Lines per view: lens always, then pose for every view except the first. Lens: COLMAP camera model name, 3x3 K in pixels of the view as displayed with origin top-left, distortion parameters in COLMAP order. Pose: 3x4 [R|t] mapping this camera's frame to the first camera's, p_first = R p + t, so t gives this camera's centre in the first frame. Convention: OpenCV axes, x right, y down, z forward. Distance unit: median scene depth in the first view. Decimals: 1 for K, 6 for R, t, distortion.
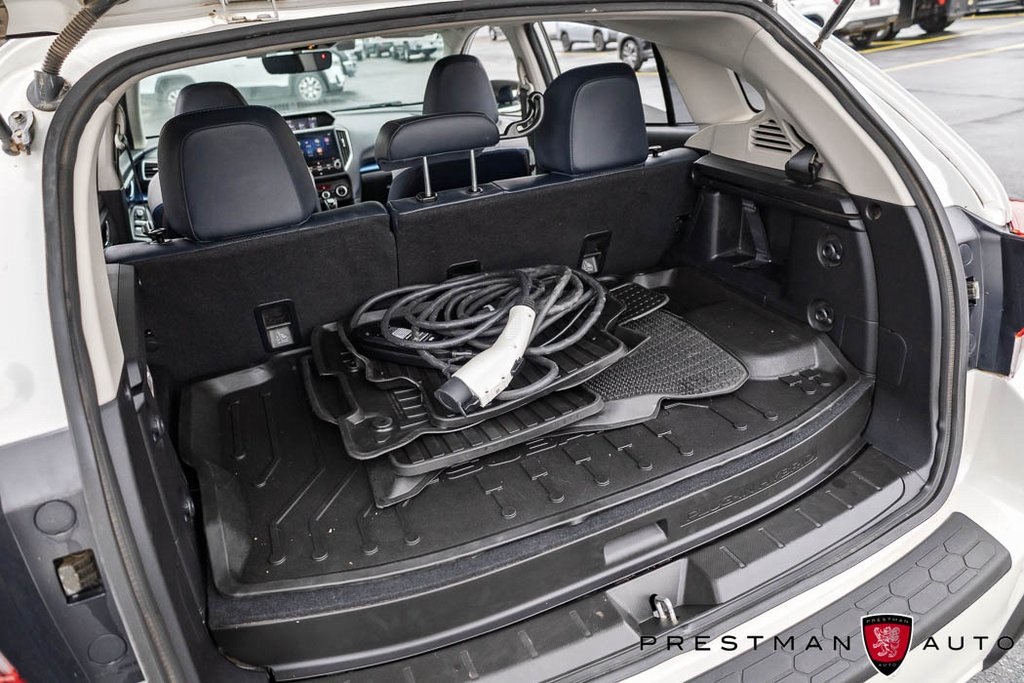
lens RADIAL K [[667.6, 0, 512.0], [0, 667.6, 341.5], [0, 0, 1]] dist [0.012408, -0.004964]
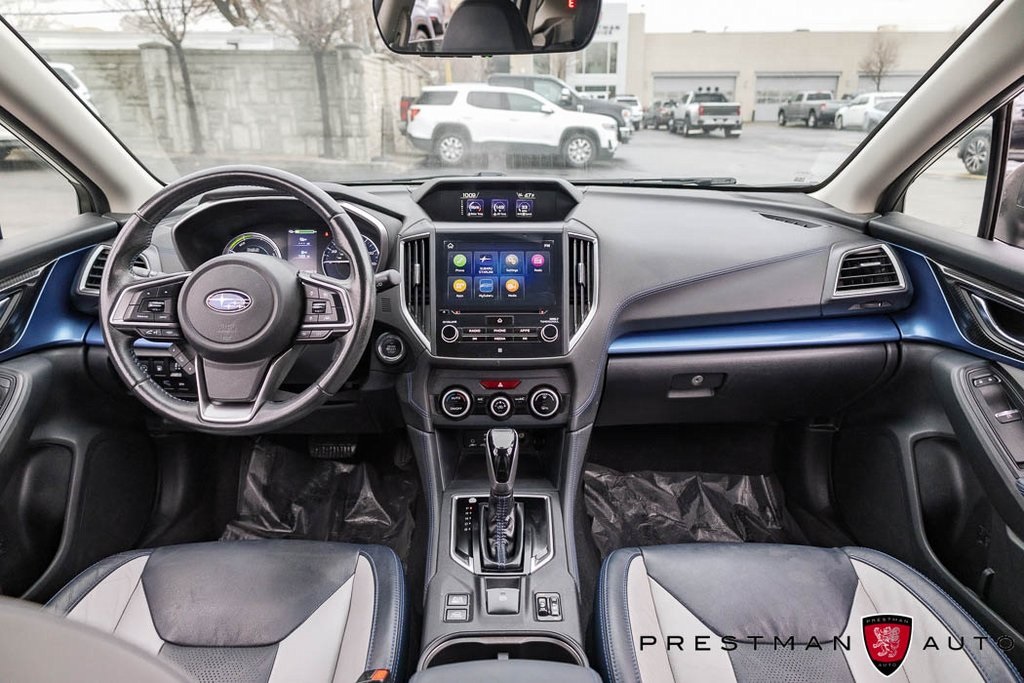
lens RADIAL K [[667.6, 0, 512.0], [0, 667.6, 341.5], [0, 0, 1]] dist [0.012408, -0.004964]
pose [[0.923947, 0.200900, -0.325518, -0.029160], [-0.231221, 0.971237, -0.056876, -0.041885], [0.304729, 0.127817, 0.943824, 0.117892]]
